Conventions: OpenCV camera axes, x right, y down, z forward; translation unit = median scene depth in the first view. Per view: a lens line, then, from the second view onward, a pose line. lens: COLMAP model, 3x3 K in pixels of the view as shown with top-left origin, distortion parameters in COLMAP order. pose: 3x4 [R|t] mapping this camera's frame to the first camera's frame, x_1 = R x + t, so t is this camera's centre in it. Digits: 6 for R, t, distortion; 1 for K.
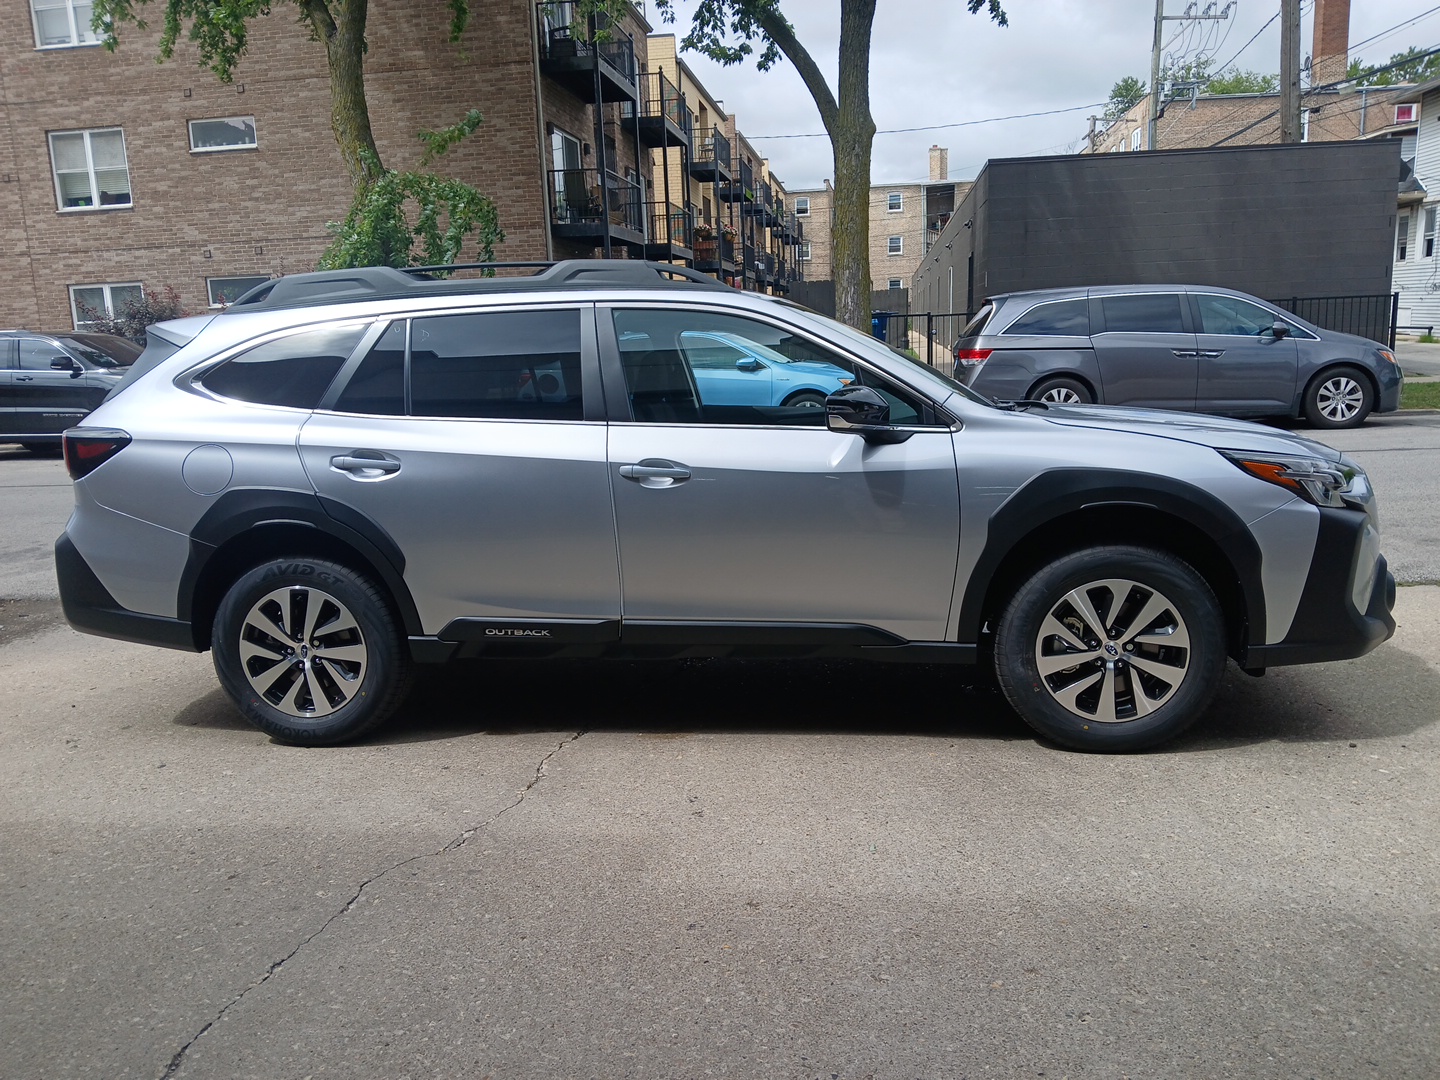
lens RADIAL K [[1152.7, 0, 713.1], [0, 1152.7, 551.5], [0, 0, 1]] dist [0.027040, -0.050171]
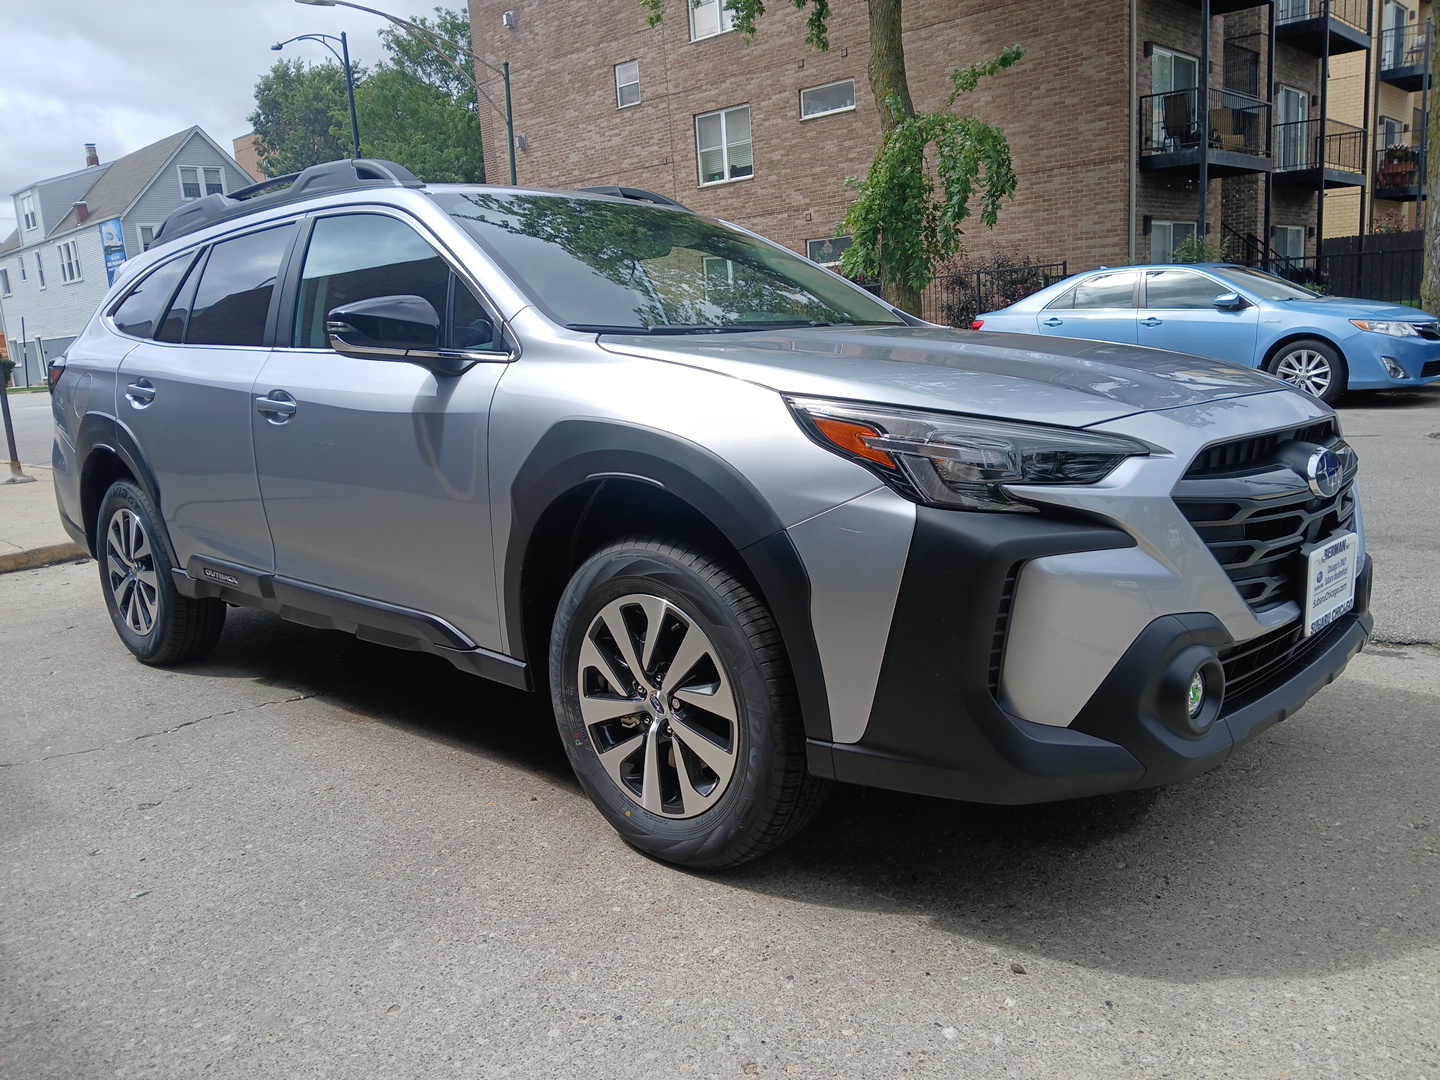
lens RADIAL K [[1152.7, 0, 720.9], [0, 1152.7, 541.6], [0, 0, 1]] dist [0.027040, -0.050171]
pose [[0.816092, 0.097492, -0.569639, 0.135943], [-0.084020, 0.995211, 0.049956, -0.007428], [0.571782, 0.007092, 0.820375, 0.092177]]
